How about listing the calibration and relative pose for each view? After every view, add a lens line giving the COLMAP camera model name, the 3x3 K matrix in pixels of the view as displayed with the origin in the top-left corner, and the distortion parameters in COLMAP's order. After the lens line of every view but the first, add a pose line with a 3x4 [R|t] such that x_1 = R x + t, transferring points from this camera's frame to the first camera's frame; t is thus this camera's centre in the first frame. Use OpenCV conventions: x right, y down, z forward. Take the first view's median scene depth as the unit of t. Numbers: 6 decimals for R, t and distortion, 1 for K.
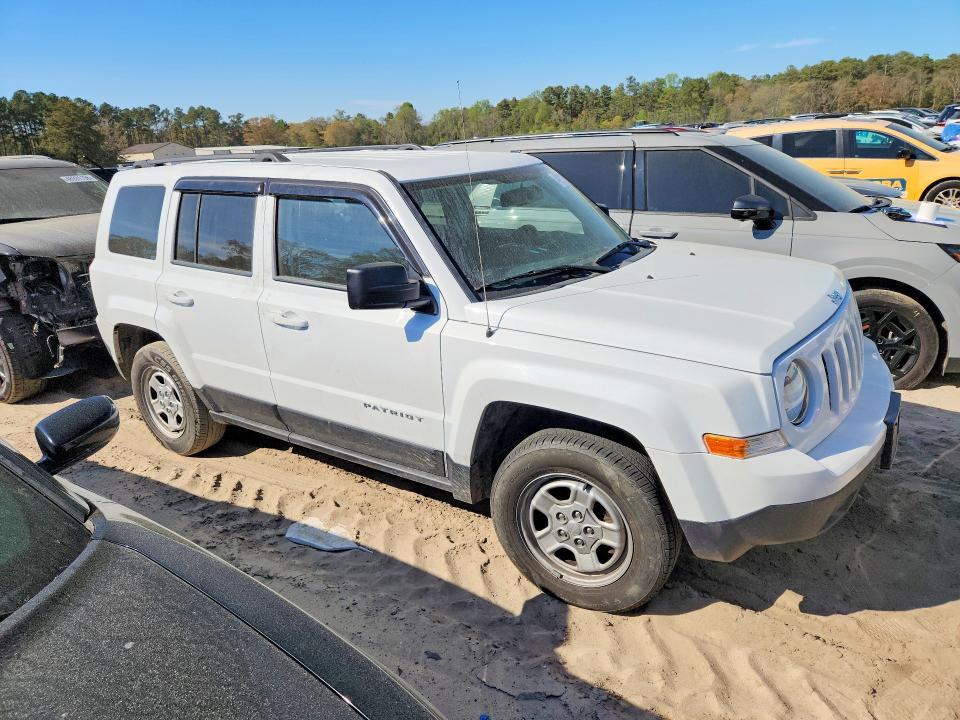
lens RADIAL K [[772.5, 0, 480.0], [0, 772.5, 360.0], [0, 0, 1]] dist [0.006527, -0.012290]
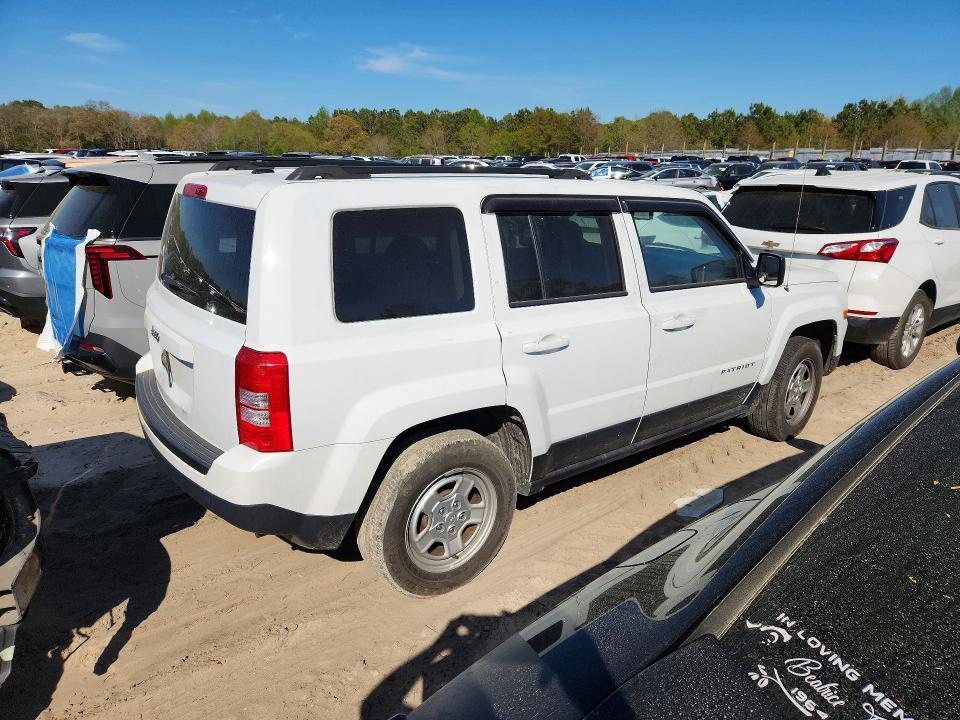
lens RADIAL K [[772.5, 0, 480.0], [0, 772.5, 360.0], [0, 0, 1]] dist [0.006527, -0.012290]
pose [[0.196225, -0.207052, 0.958449, -1.282709], [0.237584, 0.958366, 0.158393, -0.227827], [-0.951341, 0.196631, 0.237248, 0.962754]]
